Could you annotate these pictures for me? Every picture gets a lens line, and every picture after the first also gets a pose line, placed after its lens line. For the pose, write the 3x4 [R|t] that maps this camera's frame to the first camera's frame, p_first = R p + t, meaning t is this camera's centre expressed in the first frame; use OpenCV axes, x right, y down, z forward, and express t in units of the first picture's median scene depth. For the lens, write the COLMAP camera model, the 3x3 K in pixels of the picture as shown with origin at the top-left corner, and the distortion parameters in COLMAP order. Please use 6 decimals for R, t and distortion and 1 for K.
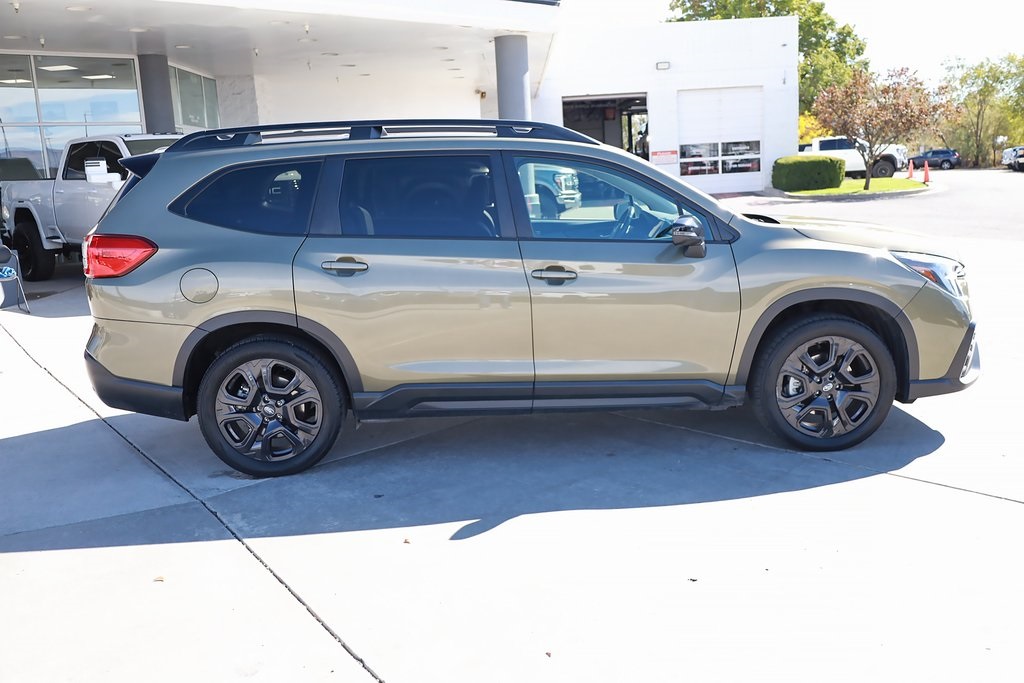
lens RADIAL K [[944.3, 0, 504.5], [0, 944.3, 333.0], [0, 0, 1]] dist [-0.008574, 0.000000]
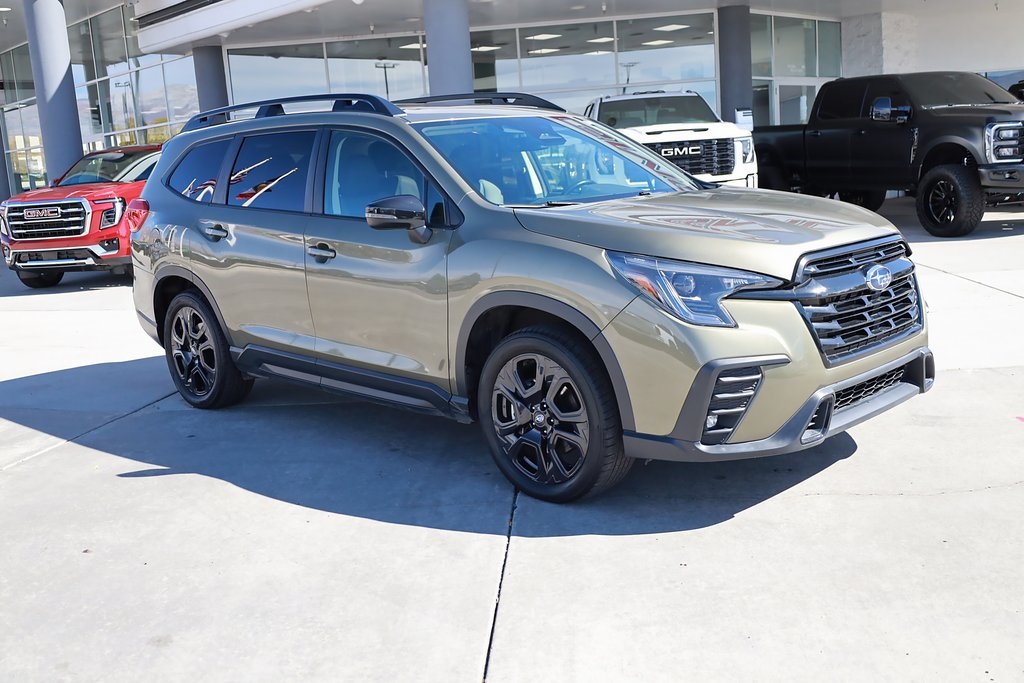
lens RADIAL K [[1001.3, 0, 507.9], [0, 1001.3, 346.6], [0, 0, 1]] dist [0.018228, 0.000000]
pose [[0.691142, 0.131947, -0.710572, 0.910664], [-0.093533, 0.991255, 0.093092, -0.077209], [0.716641, 0.002123, 0.697439, 0.399320]]
